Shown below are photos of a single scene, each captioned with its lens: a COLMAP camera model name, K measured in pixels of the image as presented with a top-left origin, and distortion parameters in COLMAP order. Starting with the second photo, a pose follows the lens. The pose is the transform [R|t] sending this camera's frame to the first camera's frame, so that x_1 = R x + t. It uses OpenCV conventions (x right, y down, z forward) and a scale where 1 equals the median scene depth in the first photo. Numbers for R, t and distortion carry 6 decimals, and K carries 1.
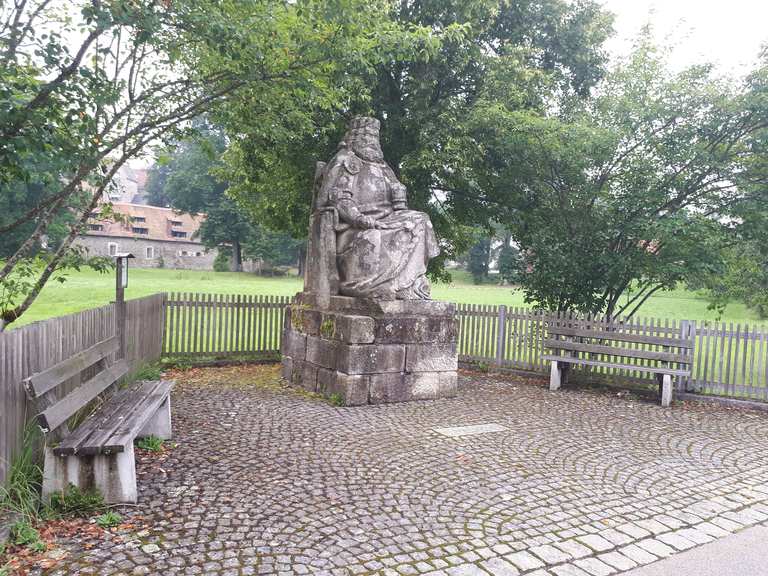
lens RADIAL K [[593.2, 0, 373.4], [0, 593.2, 303.3], [0, 0, 1]] dist [0.052716, -0.007339]
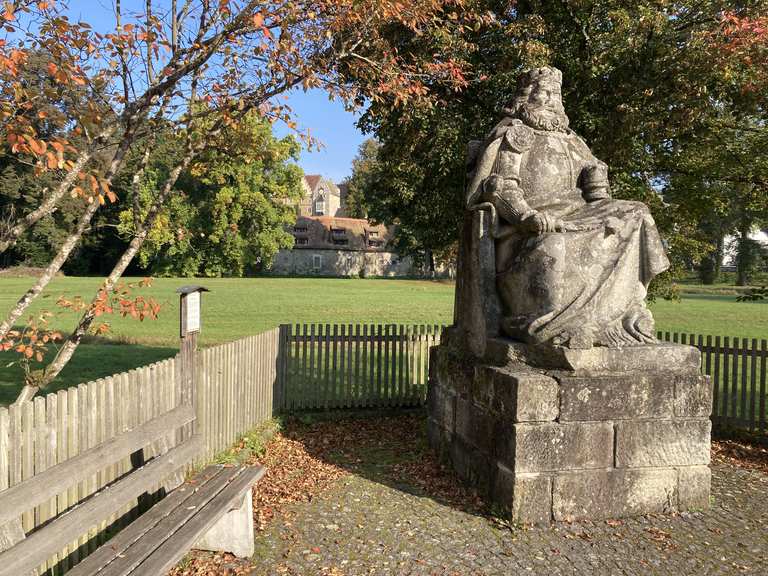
lens RADIAL K [[611.7, 0, 378.7], [0, 611.7, 284.0], [0, 0, 1]] dist [0.040549, -0.006187]
pose [[0.950806, -0.026331, -0.308665, 0.023129], [0.013764, 0.998988, -0.042820, -0.043697], [0.309480, 0.036465, 0.950207, 0.312580]]
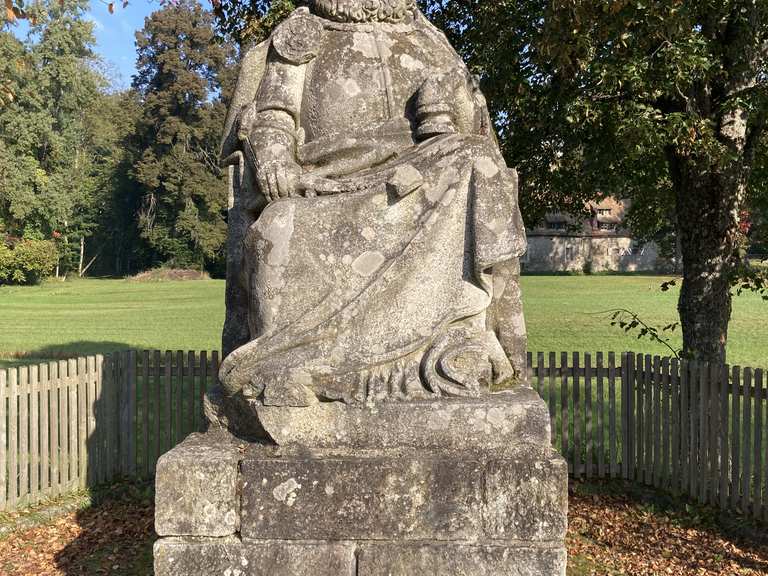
lens RADIAL K [[826.3, 0, 390.5], [0, 826.3, 277.1], [0, 0, 1]] dist [0.066522, 0.000000]
pose [[0.833323, -0.044983, -0.550953, 0.312448], [0.017335, 0.998320, -0.055289, -0.047083], [0.552515, 0.036523, 0.832702, 0.598192]]
